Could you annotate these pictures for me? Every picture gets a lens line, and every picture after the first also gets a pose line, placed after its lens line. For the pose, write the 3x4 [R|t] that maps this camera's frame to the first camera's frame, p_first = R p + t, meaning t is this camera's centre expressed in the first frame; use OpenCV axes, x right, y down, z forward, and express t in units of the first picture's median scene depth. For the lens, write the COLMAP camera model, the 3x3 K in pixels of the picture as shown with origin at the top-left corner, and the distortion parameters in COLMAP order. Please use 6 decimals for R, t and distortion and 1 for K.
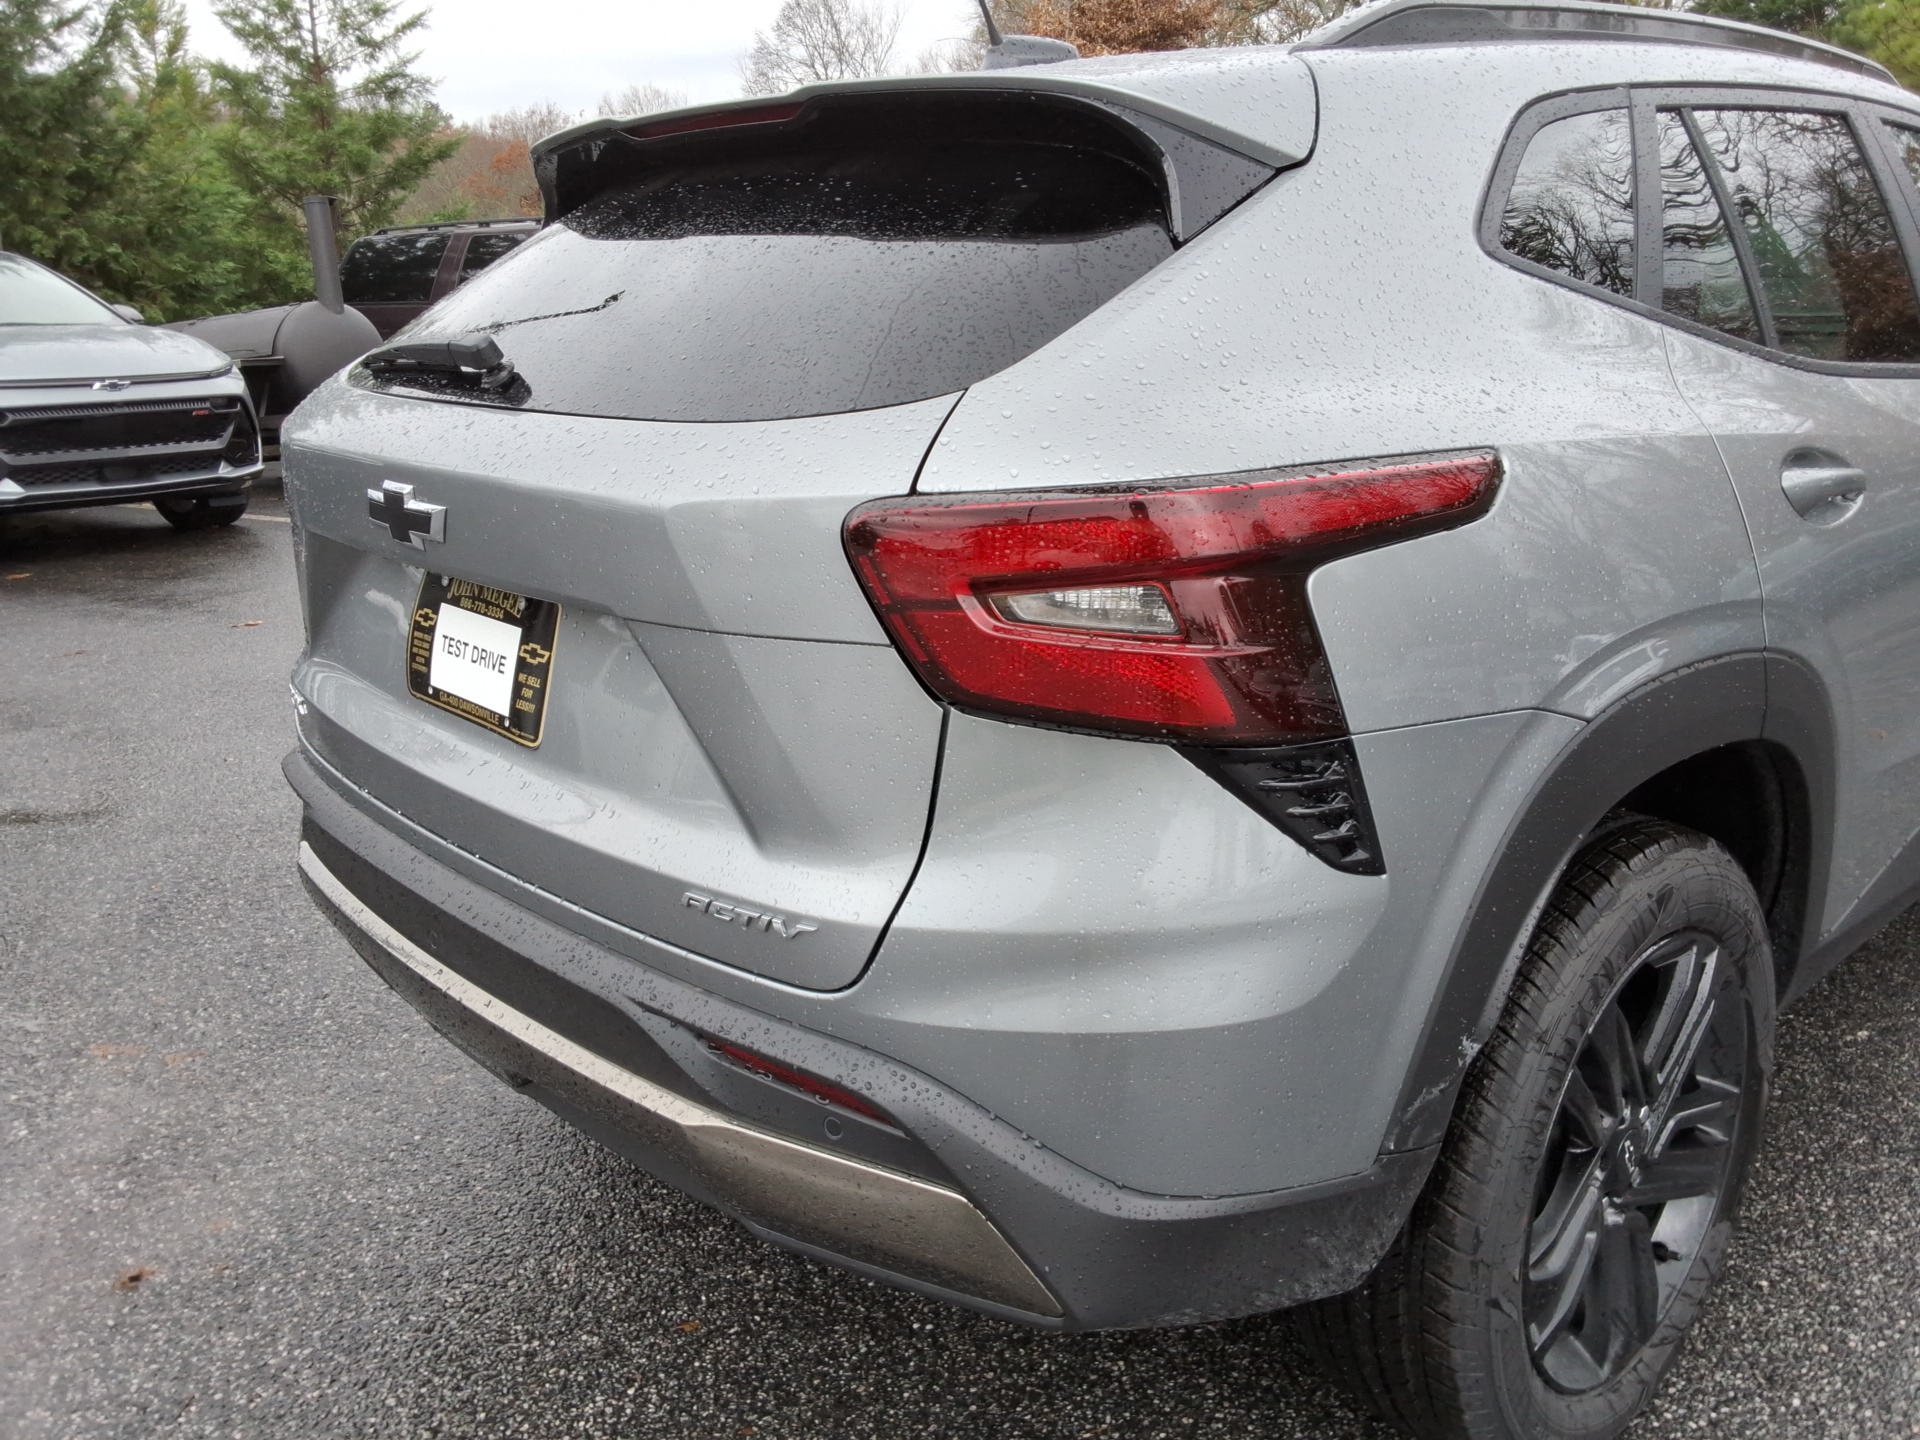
lens RADIAL K [[1520.6, 0, 976.7], [0, 1520.6, 711.7], [0, 0, 1]] dist [0.151557, -0.233107]
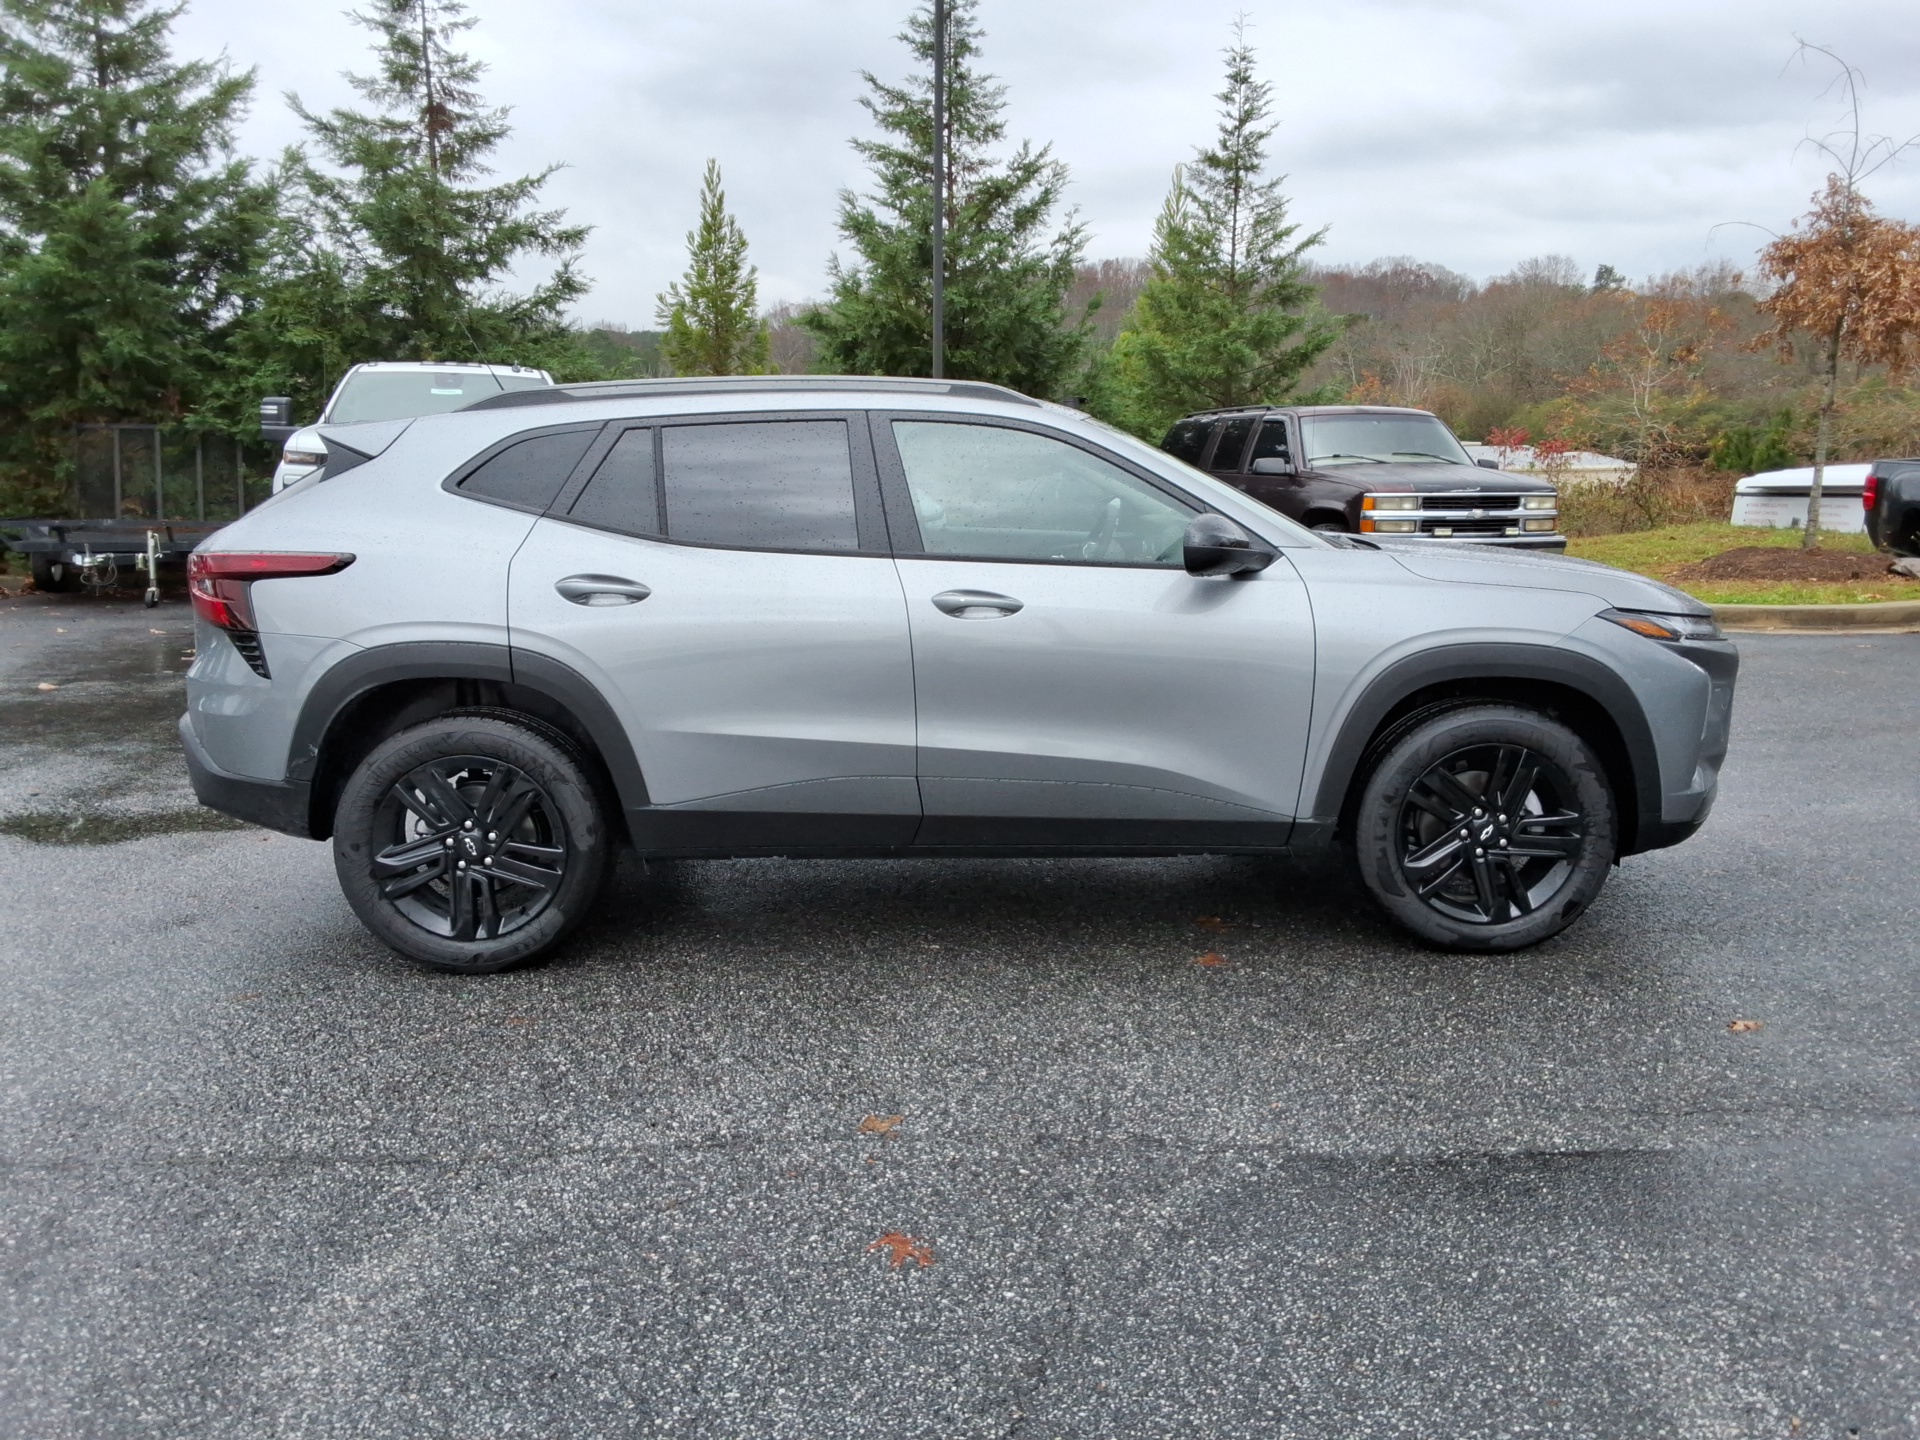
lens RADIAL K [[1536.2, 0, 972.8], [0, 1536.2, 705.7], [0, 0, 1]] dist [0.121603, -0.183517]
pose [[0.760532, 0.119348, -0.638237, 2.563351], [-0.182089, 0.982721, -0.033215, 0.000491], [0.623245, 0.141477, 0.769123, -0.425468]]
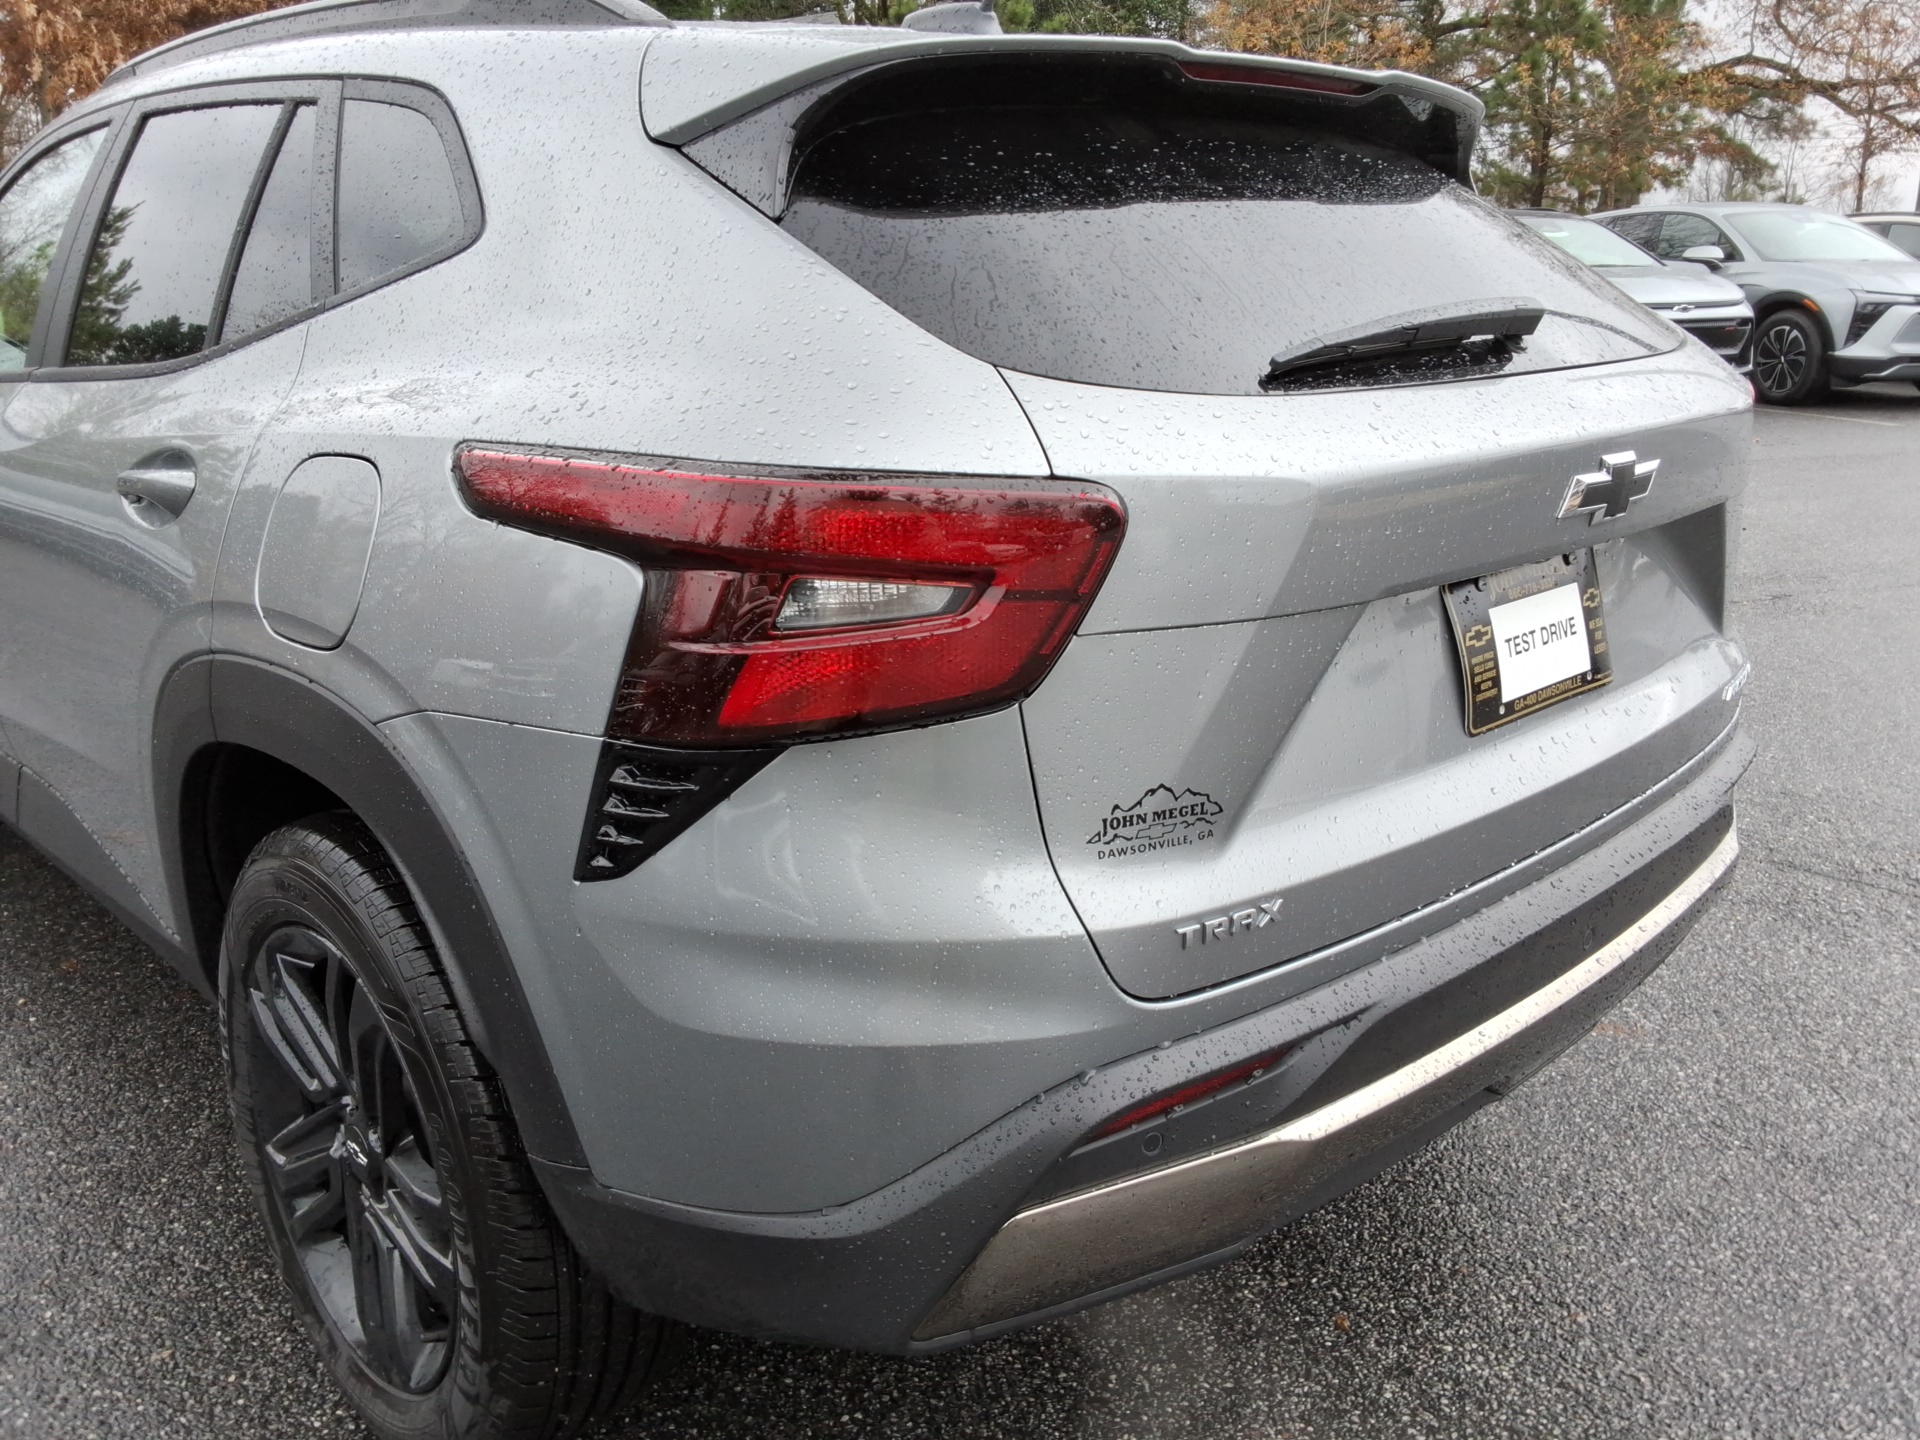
lens RADIAL K [[1547.2, 0, 978.9], [0, 1547.2, 698.6], [0, 0, 1]] dist [0.086844, -0.124015]
pose [[-0.030945, -0.253914, 0.966732, -1.194025], [0.277786, 0.926907, 0.252346, -0.324111], [-0.960144, 0.276354, 0.041851, 1.244340]]
